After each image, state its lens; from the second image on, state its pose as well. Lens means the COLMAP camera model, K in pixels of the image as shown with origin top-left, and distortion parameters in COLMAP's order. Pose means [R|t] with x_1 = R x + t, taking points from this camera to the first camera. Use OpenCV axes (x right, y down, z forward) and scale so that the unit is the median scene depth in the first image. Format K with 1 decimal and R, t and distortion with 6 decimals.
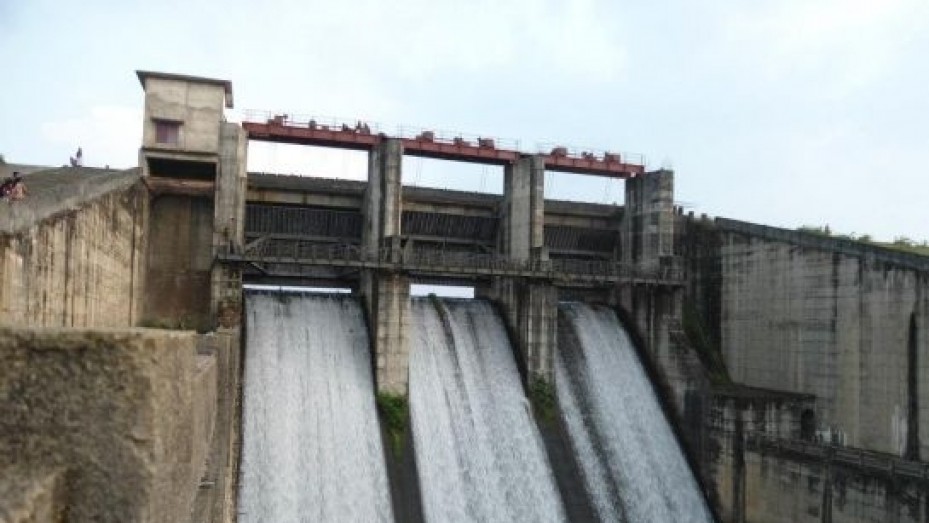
lens RADIAL K [[1089.1, 0, 464.5], [0, 1089.1, 261.5], [0, 0, 1]] dist [0.133317, 0.007300]
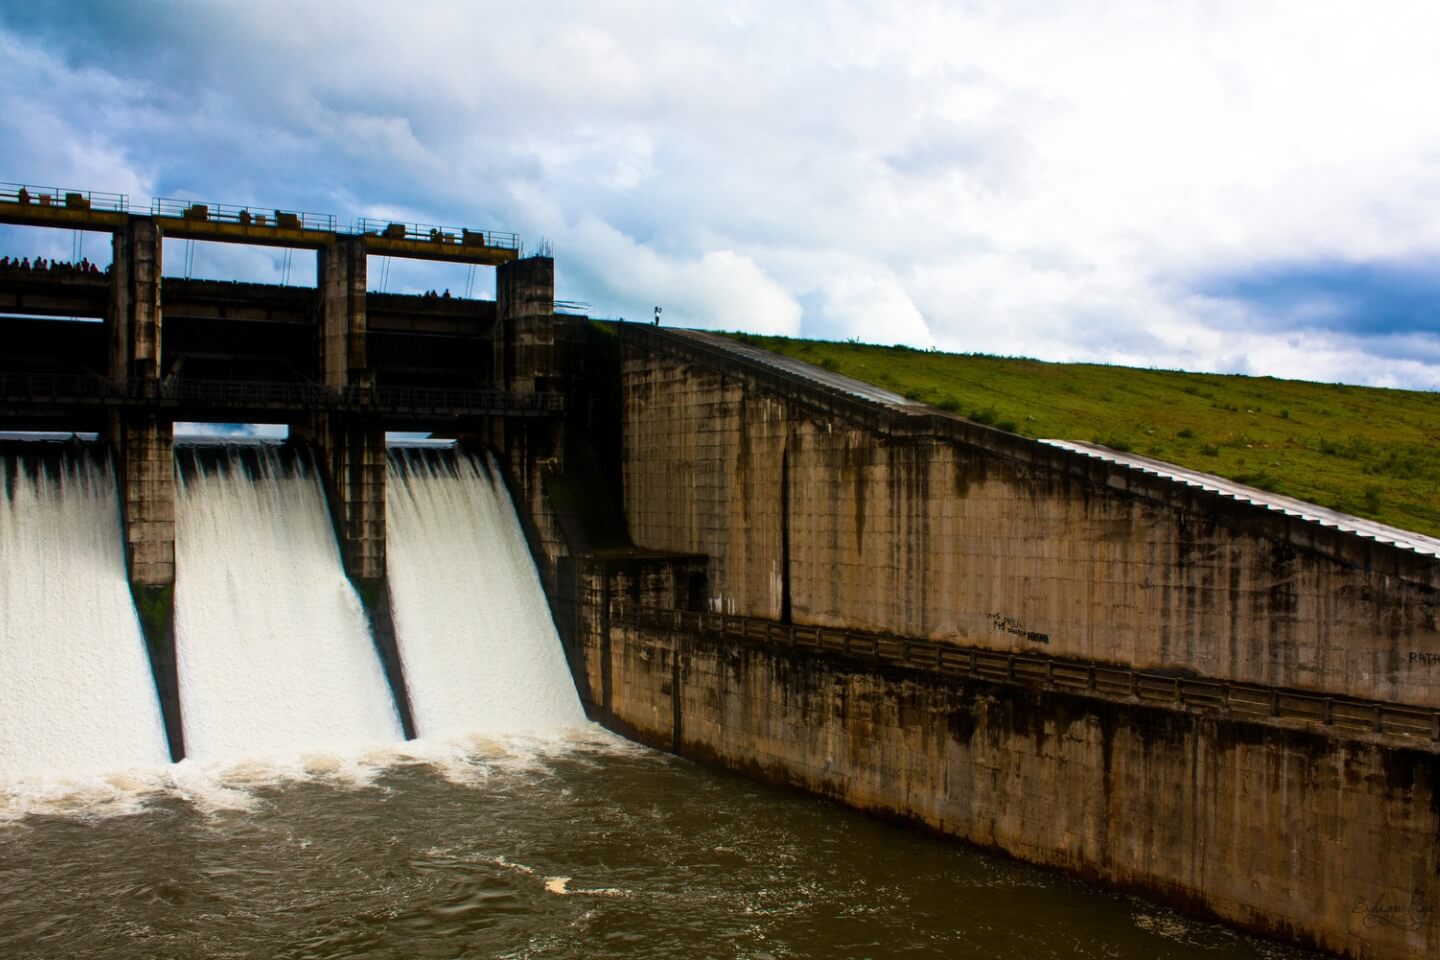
lens RADIAL K [[1824.7, 0, 720.0], [0, 1824.7, 480.0], [0, 0, 1]] dist [-0.003565, -0.024487]
pose [[0.977510, -0.029584, 0.208805, 0.051614], [0.015916, 0.997637, 0.066838, -0.018608], [-0.210289, -0.062012, 0.975671, -0.258095]]
